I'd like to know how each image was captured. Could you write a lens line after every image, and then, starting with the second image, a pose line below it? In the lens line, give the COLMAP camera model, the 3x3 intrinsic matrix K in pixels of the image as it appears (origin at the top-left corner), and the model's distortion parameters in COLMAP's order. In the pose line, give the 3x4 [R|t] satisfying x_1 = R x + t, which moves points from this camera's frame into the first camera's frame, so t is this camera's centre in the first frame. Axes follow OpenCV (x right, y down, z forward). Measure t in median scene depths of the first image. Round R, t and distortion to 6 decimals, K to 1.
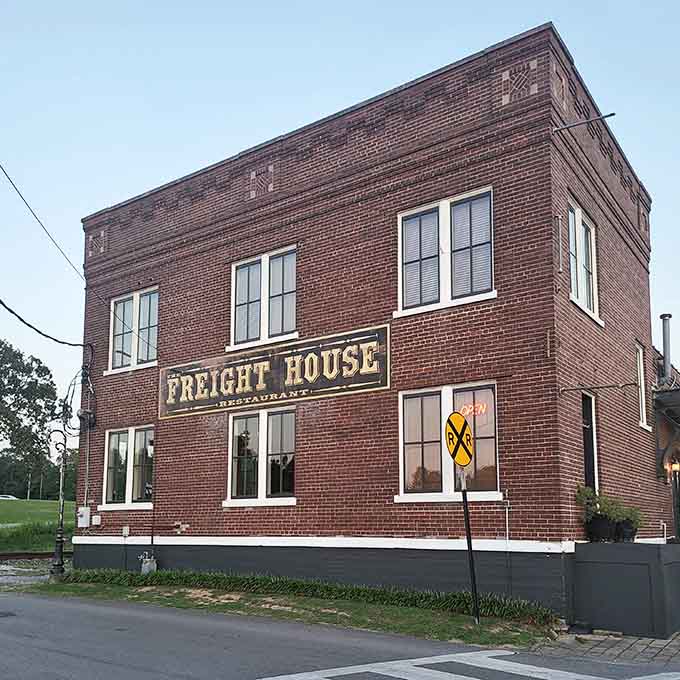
lens RADIAL K [[1116.5, 0, 340.0], [0, 1116.5, 340.0], [0, 0, 1]] dist [0.106250, -0.068850]
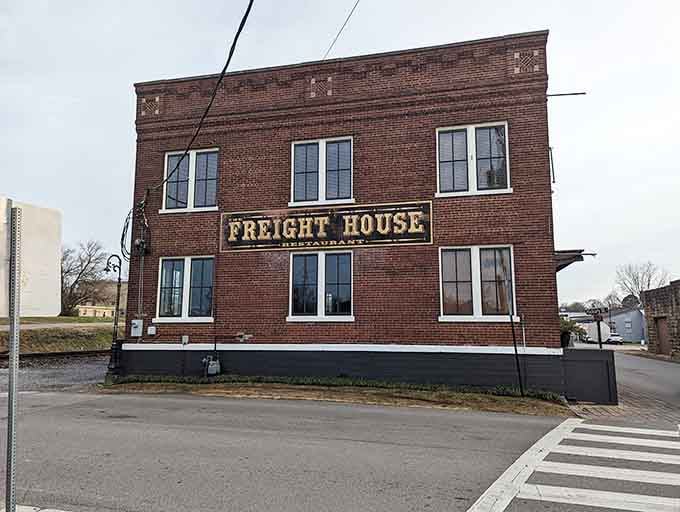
lens RADIAL K [[523.8, 0, 340.0], [0, 523.8, 256.0], [0, 0, 1]] dist [0.065070, -0.068213]
pose [[0.822999, 0.091661, 0.560599, -0.402895], [-0.098900, 0.994944, -0.017486, 0.075647], [-0.559367, -0.041053, 0.827903, 0.450343]]
